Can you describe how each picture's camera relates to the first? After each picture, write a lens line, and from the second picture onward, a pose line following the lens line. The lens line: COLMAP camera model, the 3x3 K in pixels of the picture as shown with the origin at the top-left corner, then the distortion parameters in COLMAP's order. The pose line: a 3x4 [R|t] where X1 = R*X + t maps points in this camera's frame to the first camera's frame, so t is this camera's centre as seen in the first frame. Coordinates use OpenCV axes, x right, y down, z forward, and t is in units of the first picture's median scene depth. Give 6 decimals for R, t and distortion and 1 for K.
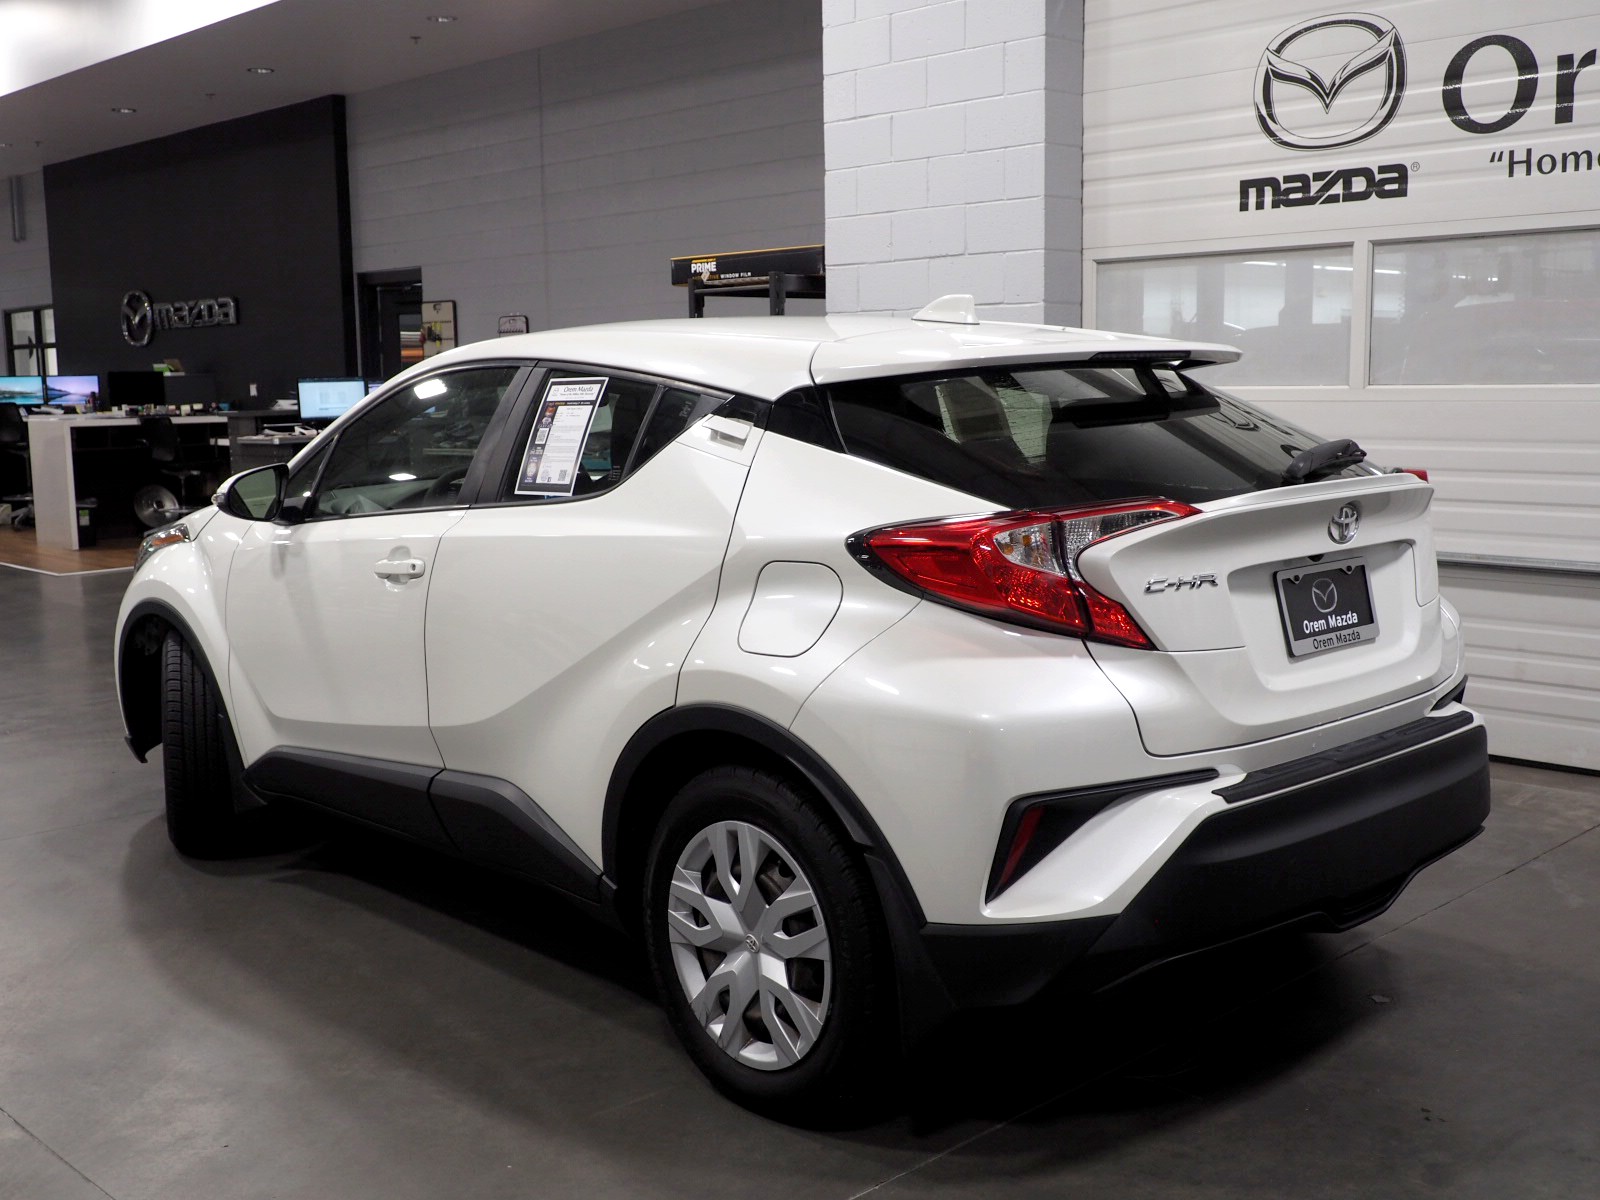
lens RADIAL K [[1850.0, 0, 770.2], [0, 1850.0, 635.8], [0, 0, 1]] dist [0.013805, 0.000000]
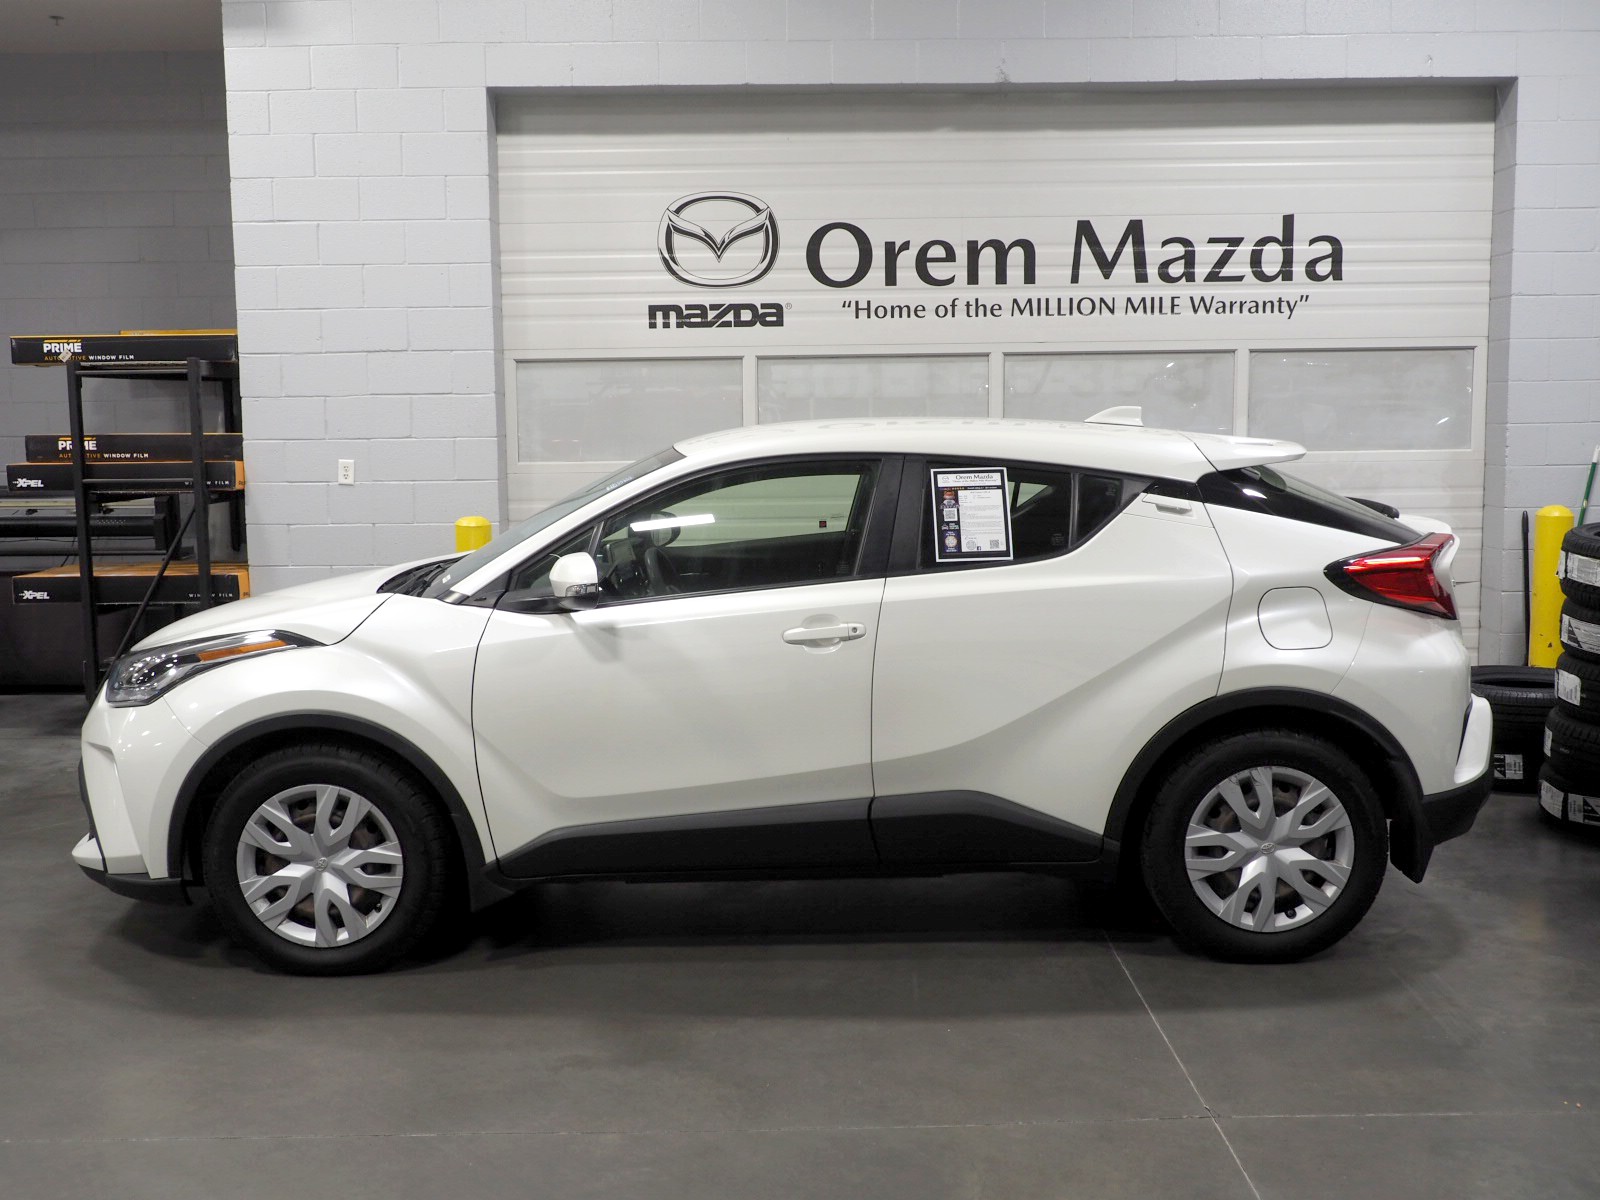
lens RADIAL K [[1574.9, 0, 795.5], [0, 1574.9, 598.9], [0, 0, 1]] dist [0.001408, 0.000000]
pose [[0.655348, -0.081458, 0.750922, -0.571786], [0.110214, 0.993840, 0.011623, -0.042767], [-0.747243, 0.075145, 0.660289, 0.213302]]
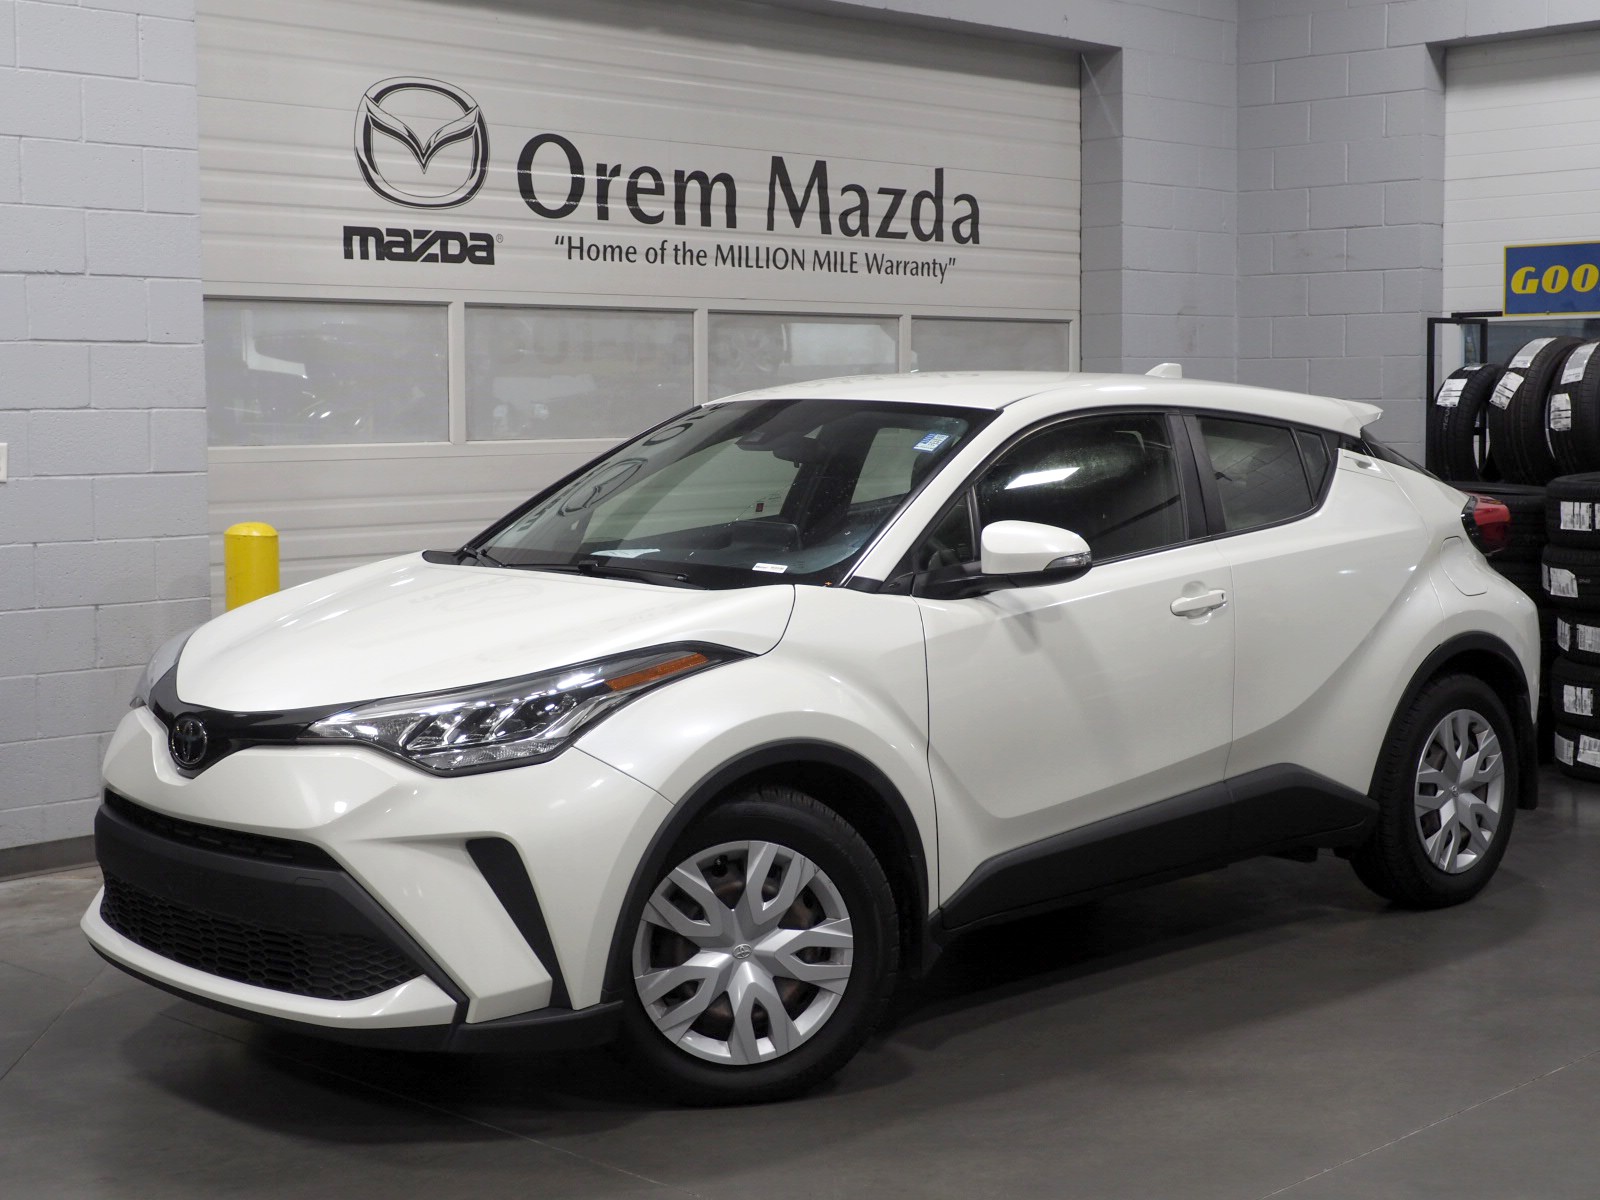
lens RADIAL K [[2249.6, 0, 800.0], [0, 2249.6, 597.3], [0, 0, 1]] dist [-0.002166, 0.000000]
pose [[-0.026325, -0.066804, 0.997419, -0.961831], [0.153921, 0.985595, 0.070074, -0.112121], [-0.987732, 0.155369, -0.015664, 0.875990]]
